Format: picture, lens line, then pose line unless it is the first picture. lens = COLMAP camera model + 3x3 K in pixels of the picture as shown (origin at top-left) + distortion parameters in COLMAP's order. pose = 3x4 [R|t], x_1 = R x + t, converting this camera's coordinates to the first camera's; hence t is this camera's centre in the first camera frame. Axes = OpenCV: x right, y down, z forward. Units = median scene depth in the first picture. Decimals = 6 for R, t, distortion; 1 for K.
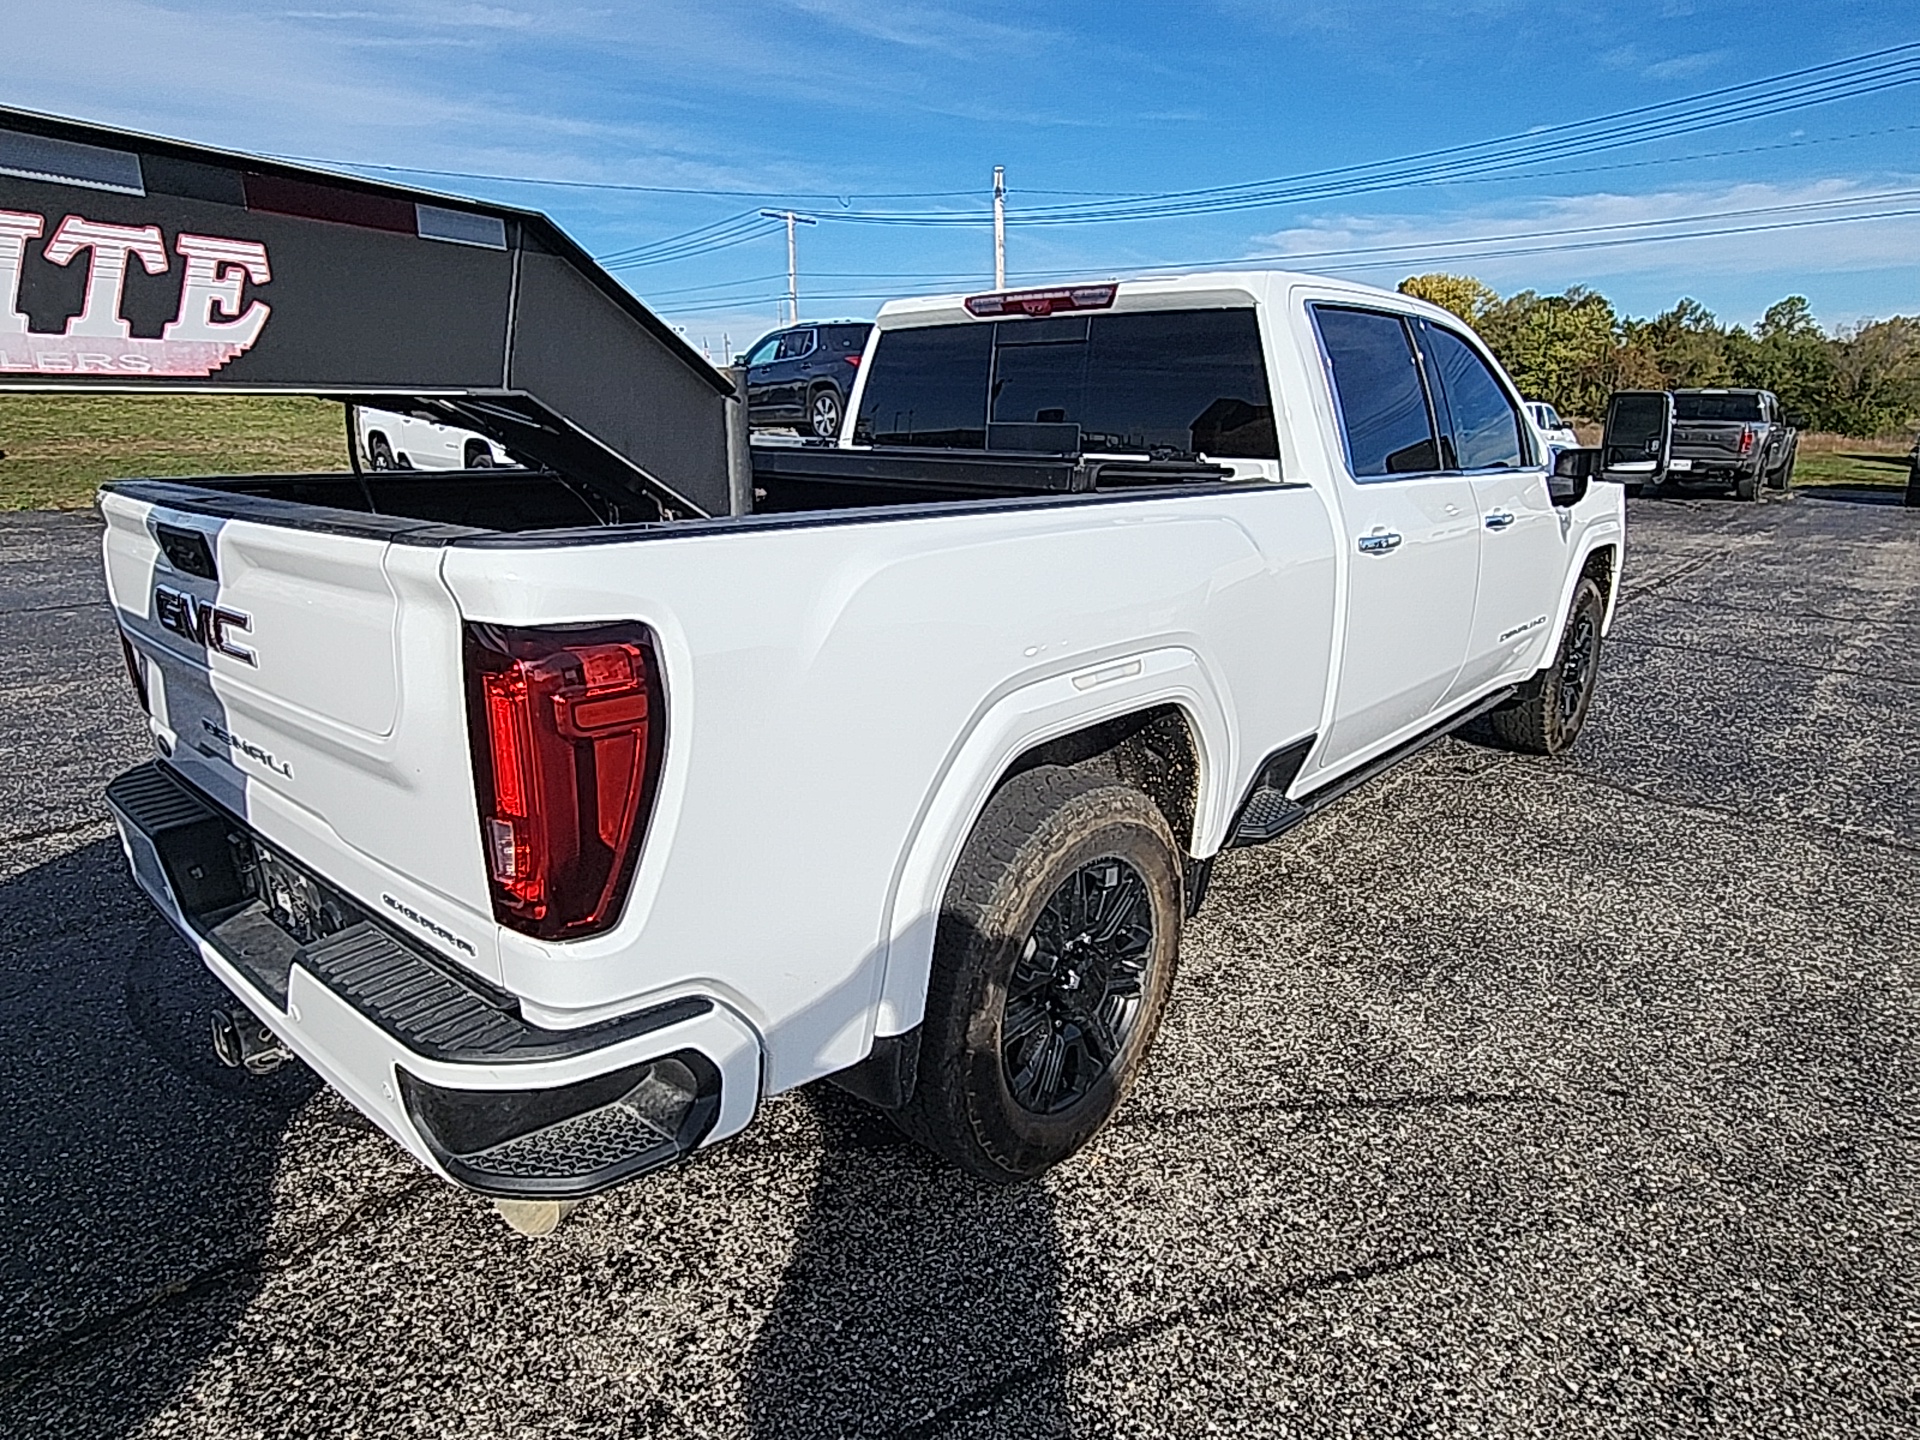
lens RADIAL K [[1135.4, 0, 939.4], [0, 1135.4, 716.7], [0, 0, 1]] dist [0.001180, 0.001938]
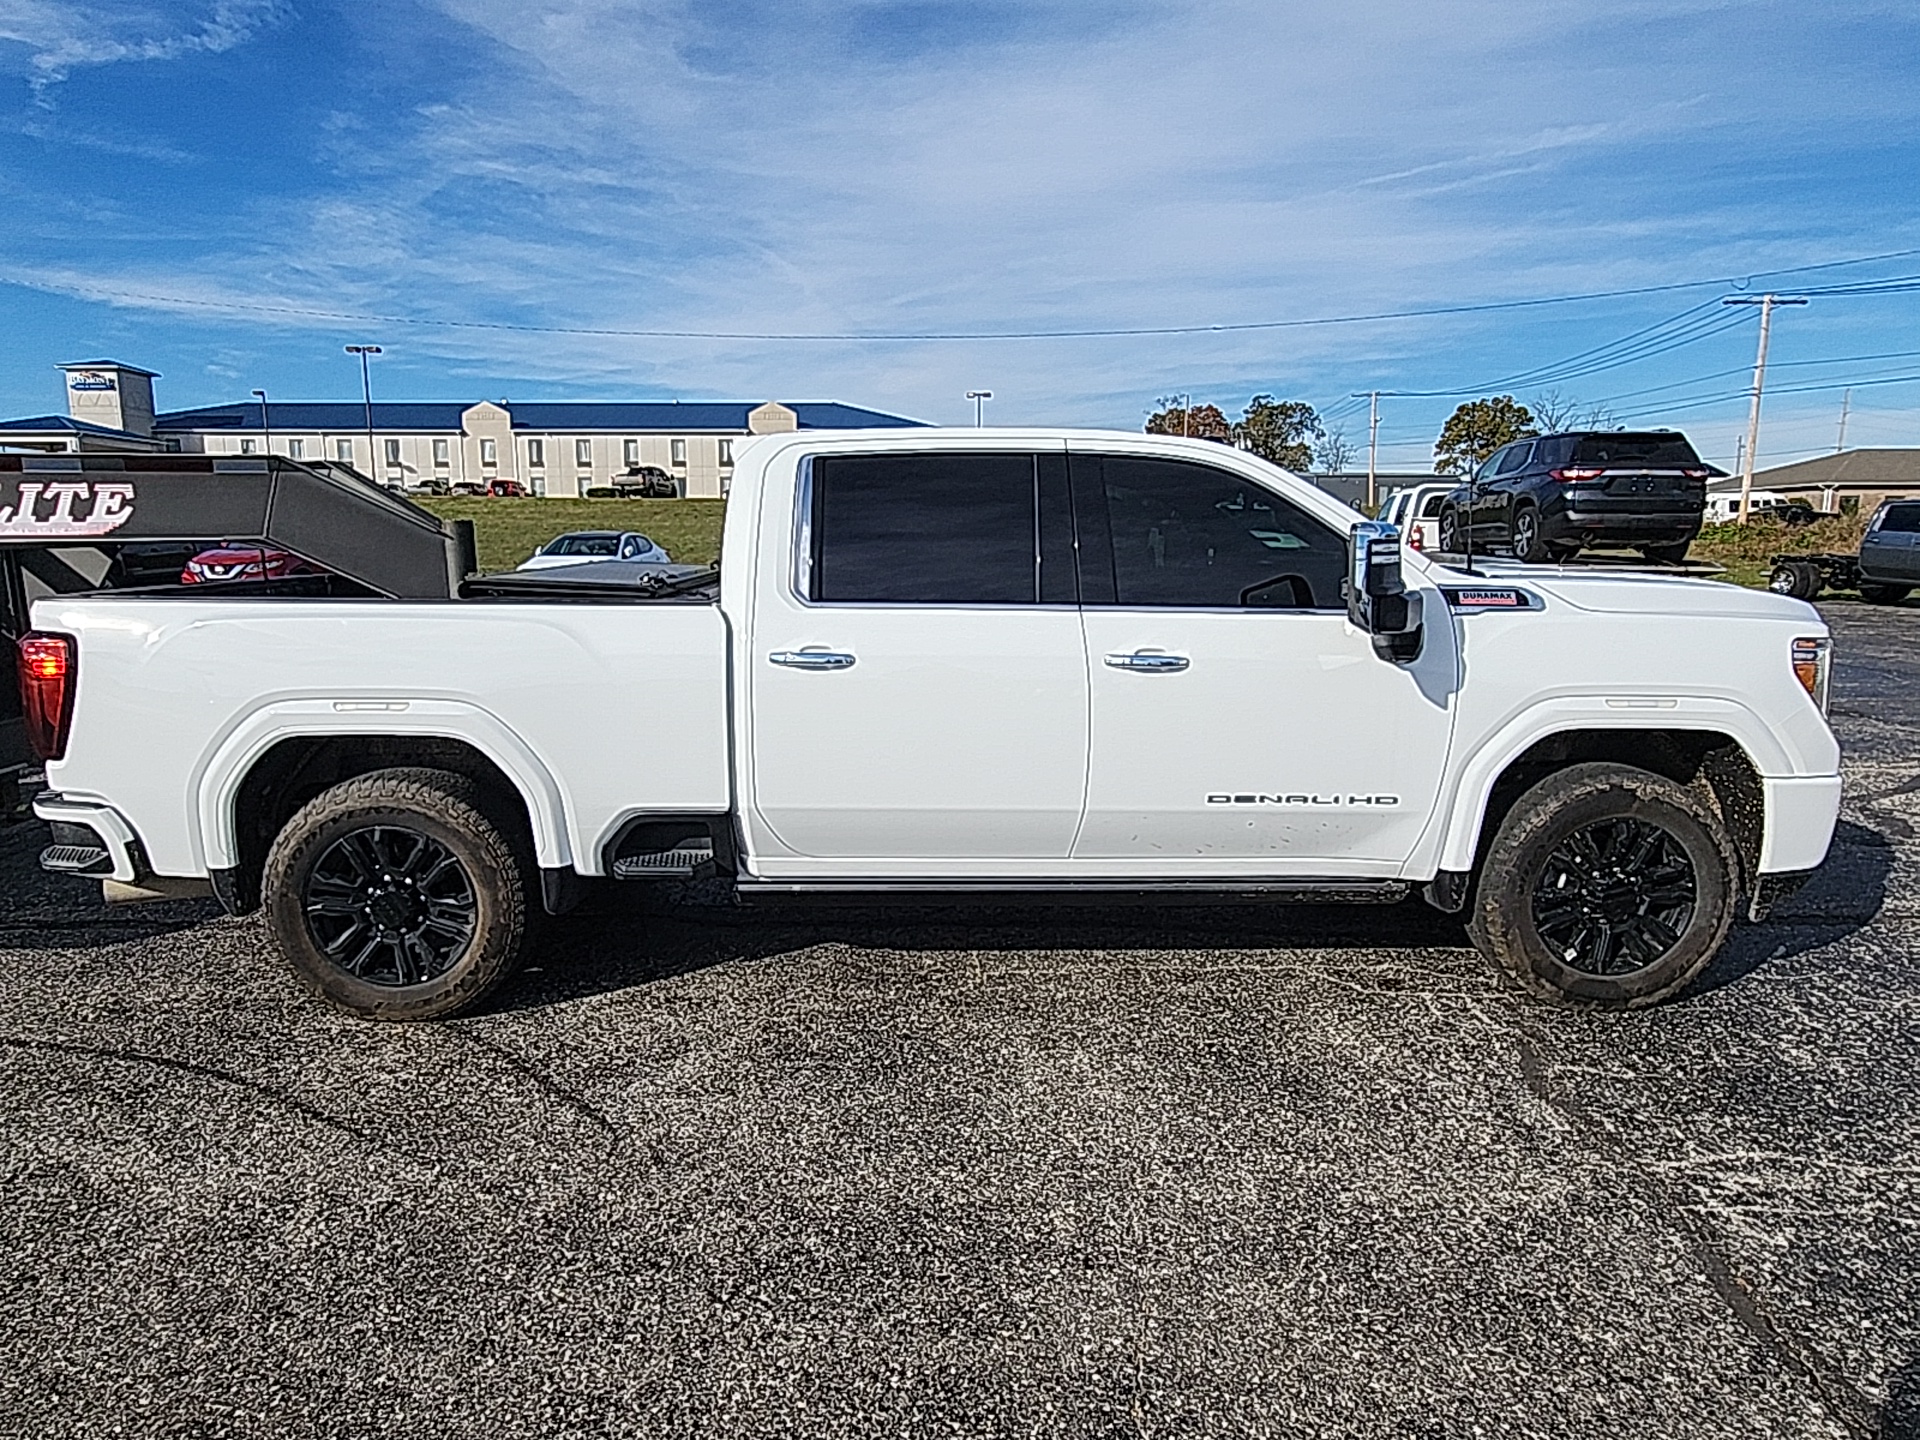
lens RADIAL K [[1135.4, 0, 939.4], [0, 1135.4, 716.7], [0, 0, 1]] dist [0.001180, 0.001938]
pose [[0.668375, 0.118107, -0.734388, 1.680716], [-0.188099, 0.982061, -0.013252, -0.137183], [0.719648, 0.146995, 0.678601, 0.426109]]
